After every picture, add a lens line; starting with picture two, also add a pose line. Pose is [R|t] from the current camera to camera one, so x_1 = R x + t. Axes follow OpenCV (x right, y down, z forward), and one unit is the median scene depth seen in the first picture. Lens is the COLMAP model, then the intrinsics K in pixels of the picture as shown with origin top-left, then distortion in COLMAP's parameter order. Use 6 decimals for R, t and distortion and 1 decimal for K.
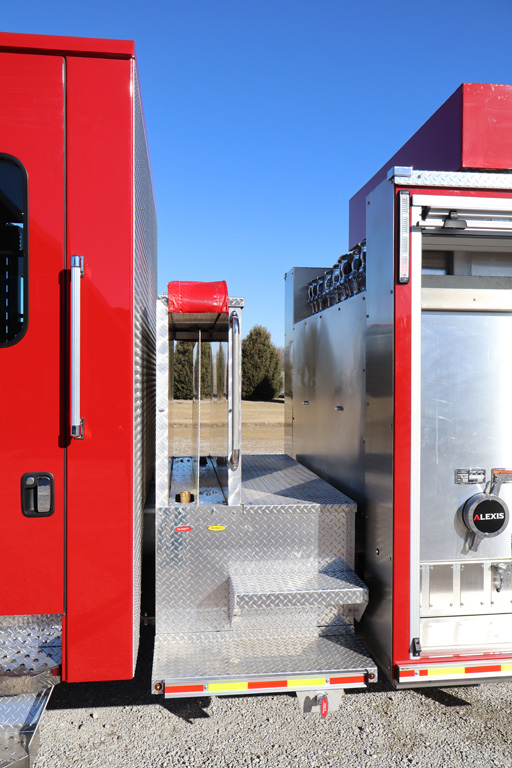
lens RADIAL K [[603.0, 0, 153.5], [0, 603.0, 385.2], [0, 0, 1]] dist [0.000817, 0.000092]
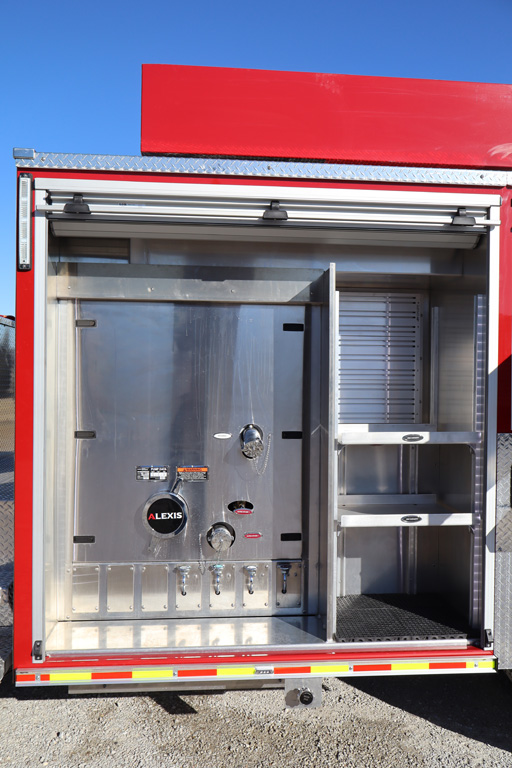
lens RADIAL K [[599.5, 0, 297.3], [0, 599.5, 383.7], [0, 0, 1]] dist [-0.008012, 0.002612]
pose [[0.999126, 0.006823, -0.041231, 0.877436], [-0.007090, 0.999955, -0.006348, 0.014635], [0.041186, 0.006634, 0.999129, 0.066852]]
